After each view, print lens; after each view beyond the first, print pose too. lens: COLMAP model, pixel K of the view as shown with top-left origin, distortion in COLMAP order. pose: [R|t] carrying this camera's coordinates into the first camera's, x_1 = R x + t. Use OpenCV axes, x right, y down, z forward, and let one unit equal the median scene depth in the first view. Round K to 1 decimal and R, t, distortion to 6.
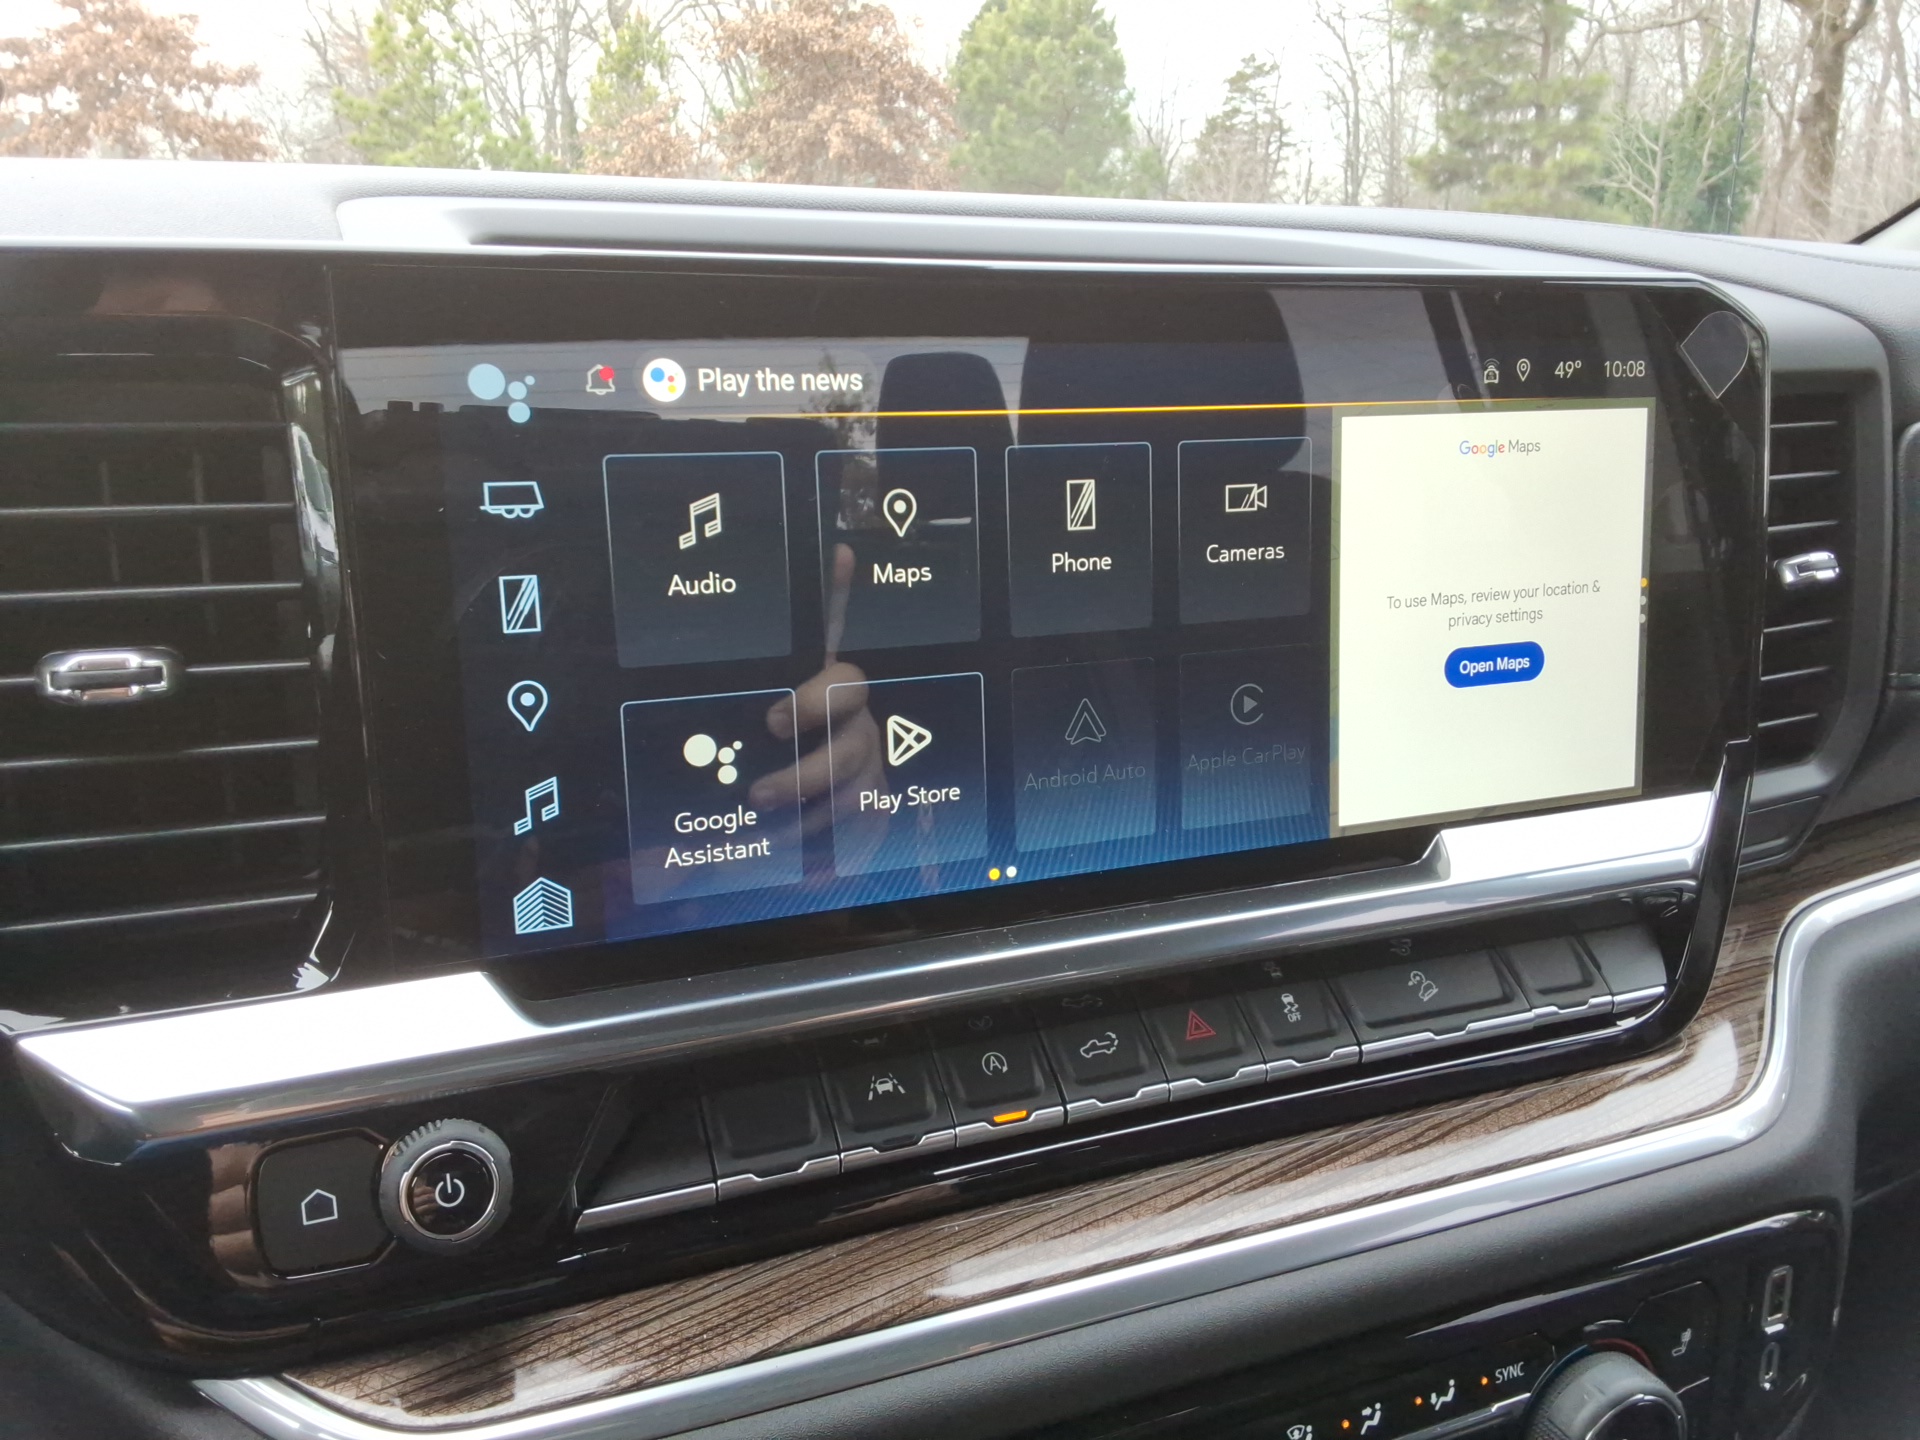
lens RADIAL K [[1547.2, 0, 979.7], [0, 1547.2, 692.4], [0, 0, 1]] dist [0.133404, -0.221373]
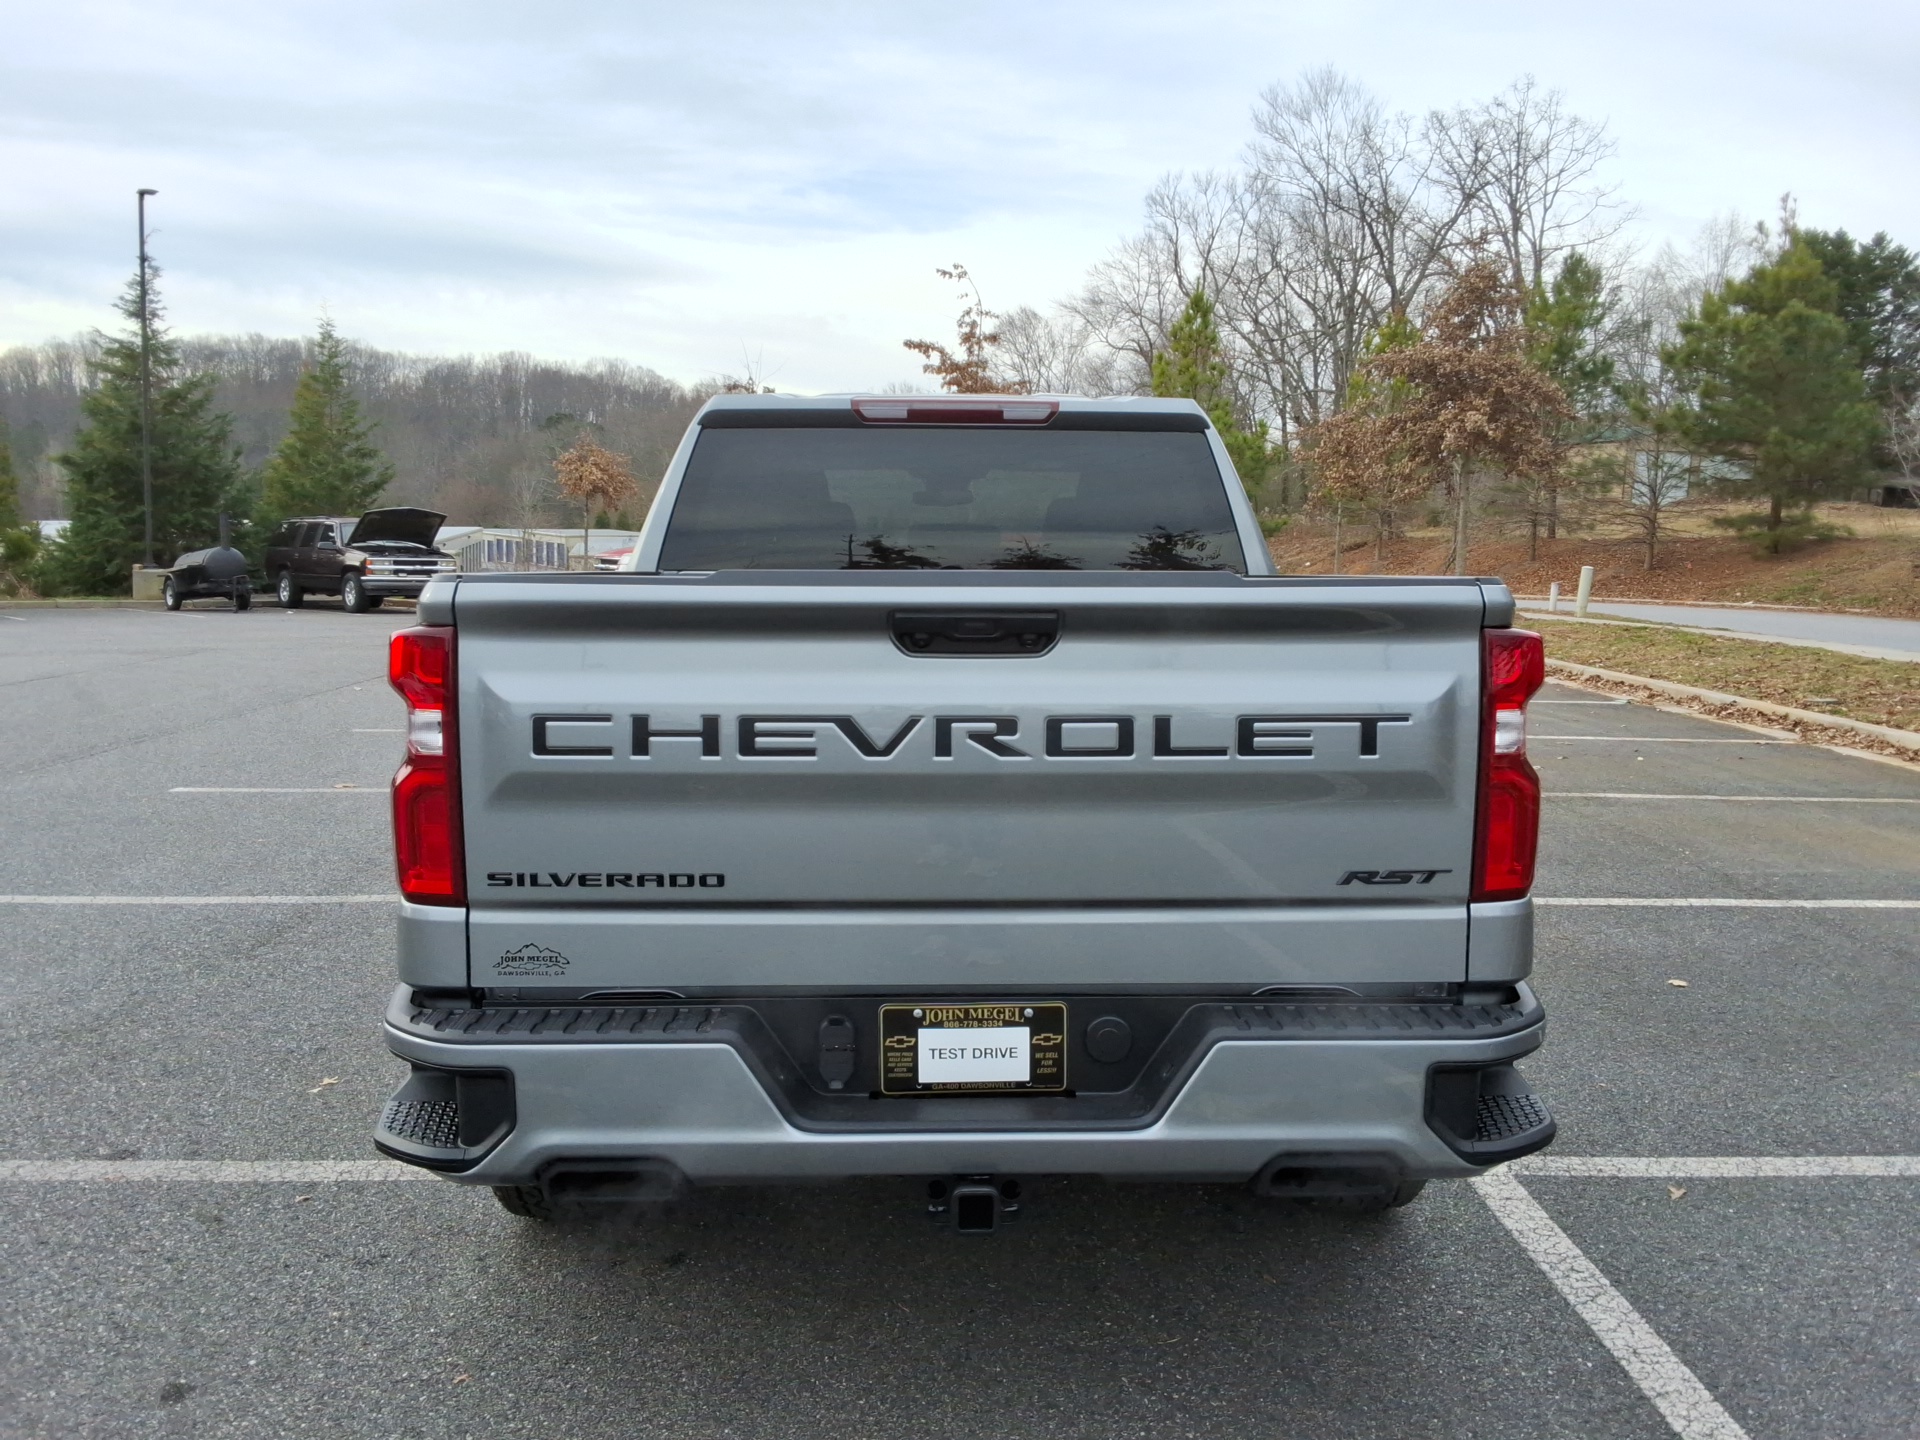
lens RADIAL K [[1532.6, 0, 974.7], [0, 1532.6, 705.0], [0, 0, 1]] dist [0.124202, -0.185837]
pose [[0.879277, 0.040762, -0.474563, 0.119498], [-0.109217, 0.987039, -0.117579, 0.044653], [0.463619, 0.155214, 0.872333, -0.187156]]
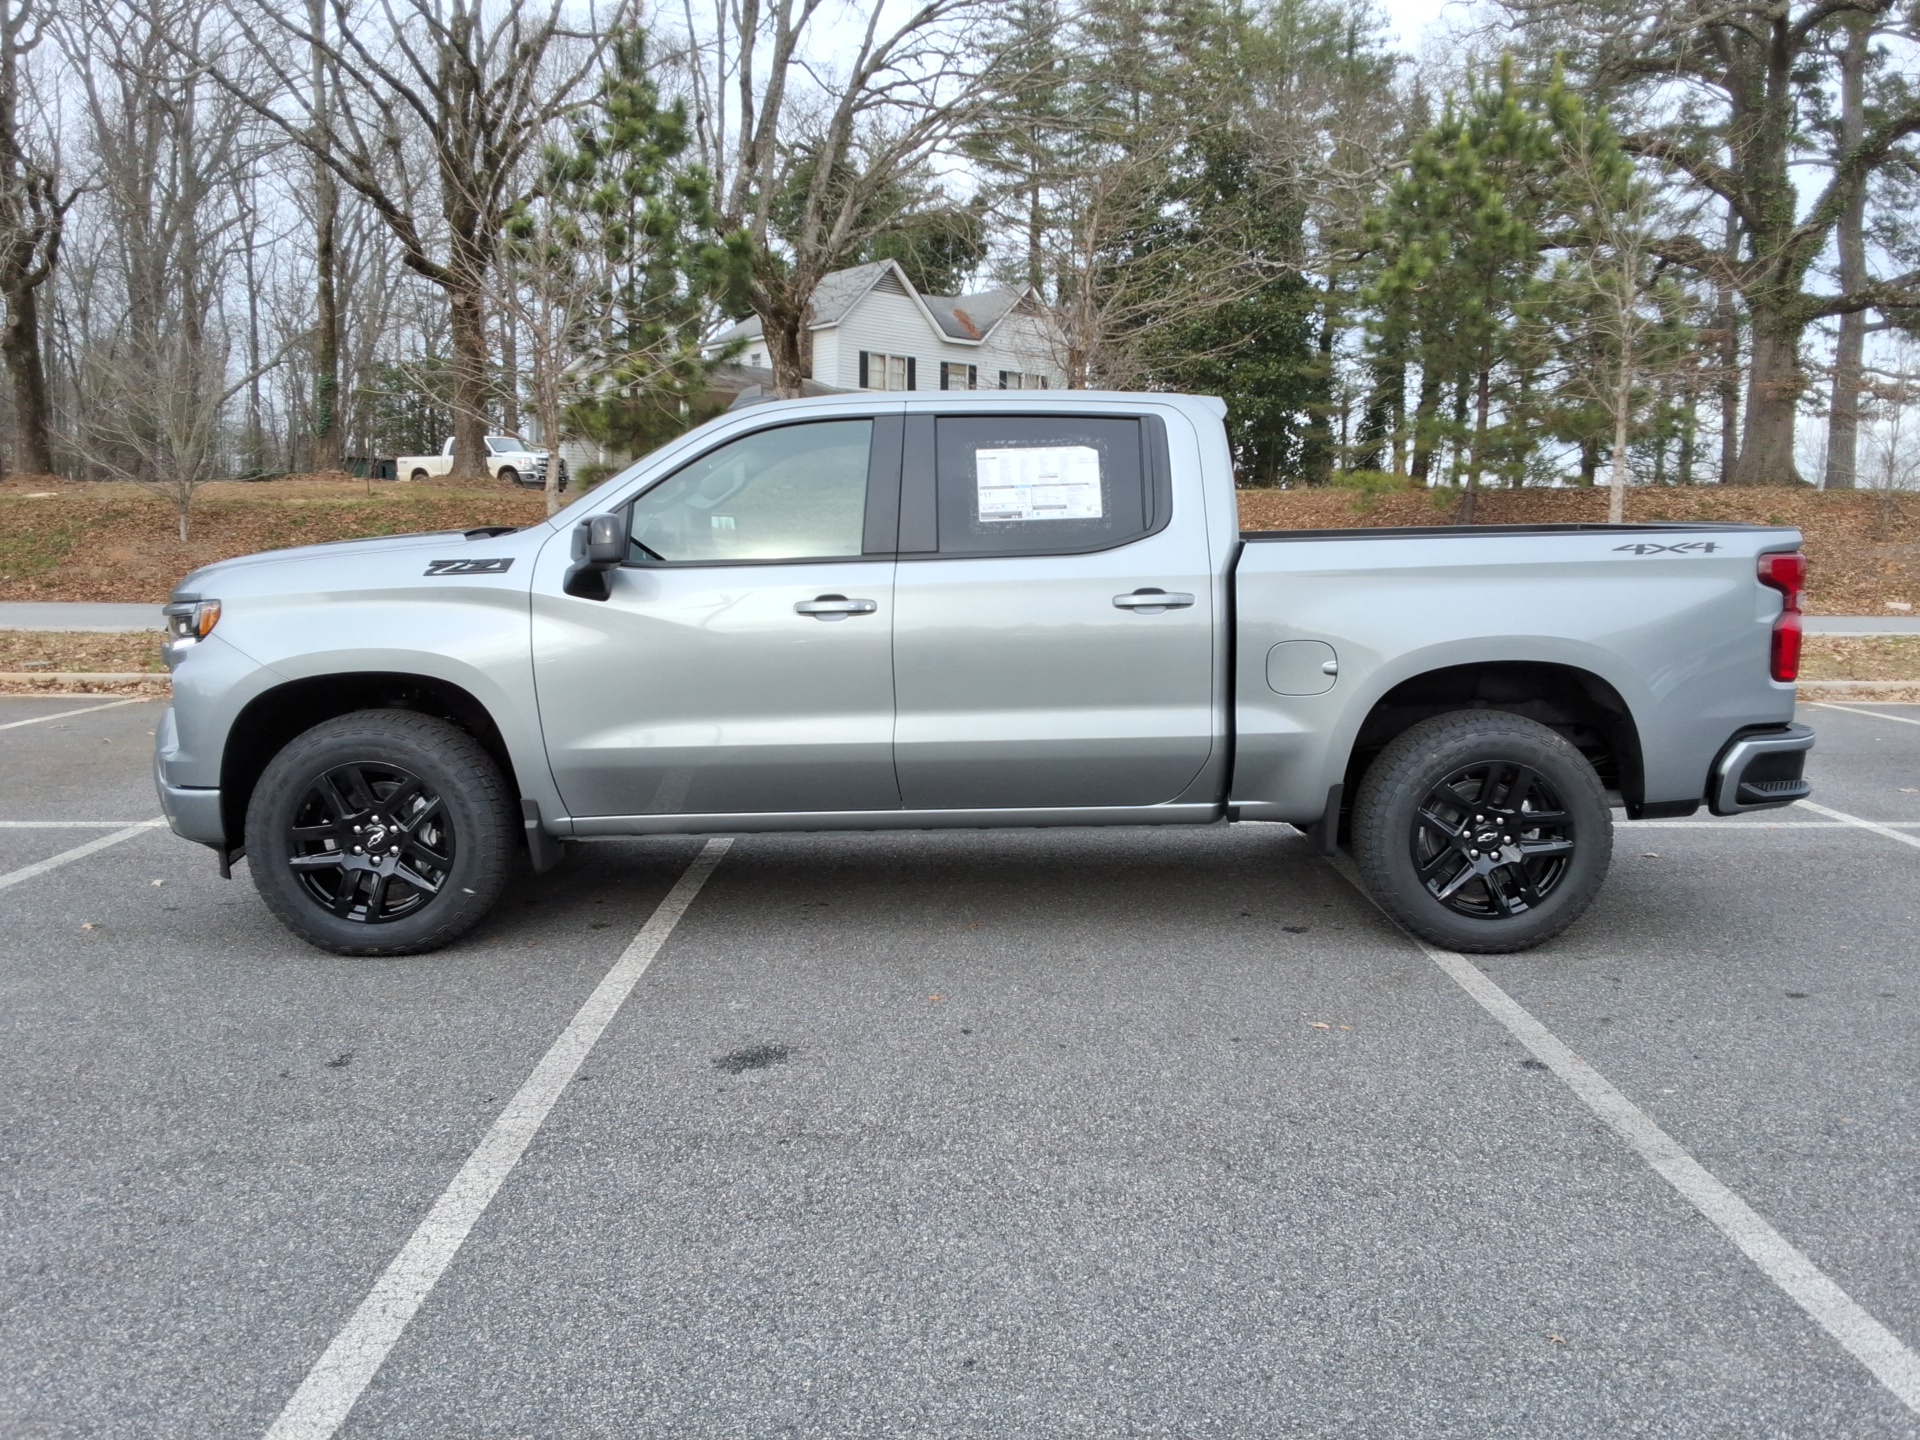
lens RADIAL K [[1532.6, 0, 974.7], [0, 1532.6, 705.0], [0, 0, 1]] dist [0.124202, -0.185837]
pose [[0.482864, -0.124828, 0.866753, -0.175749], [0.220471, 0.975234, 0.017628, 0.025416], [-0.847488, 0.182581, 0.498426, -0.130547]]
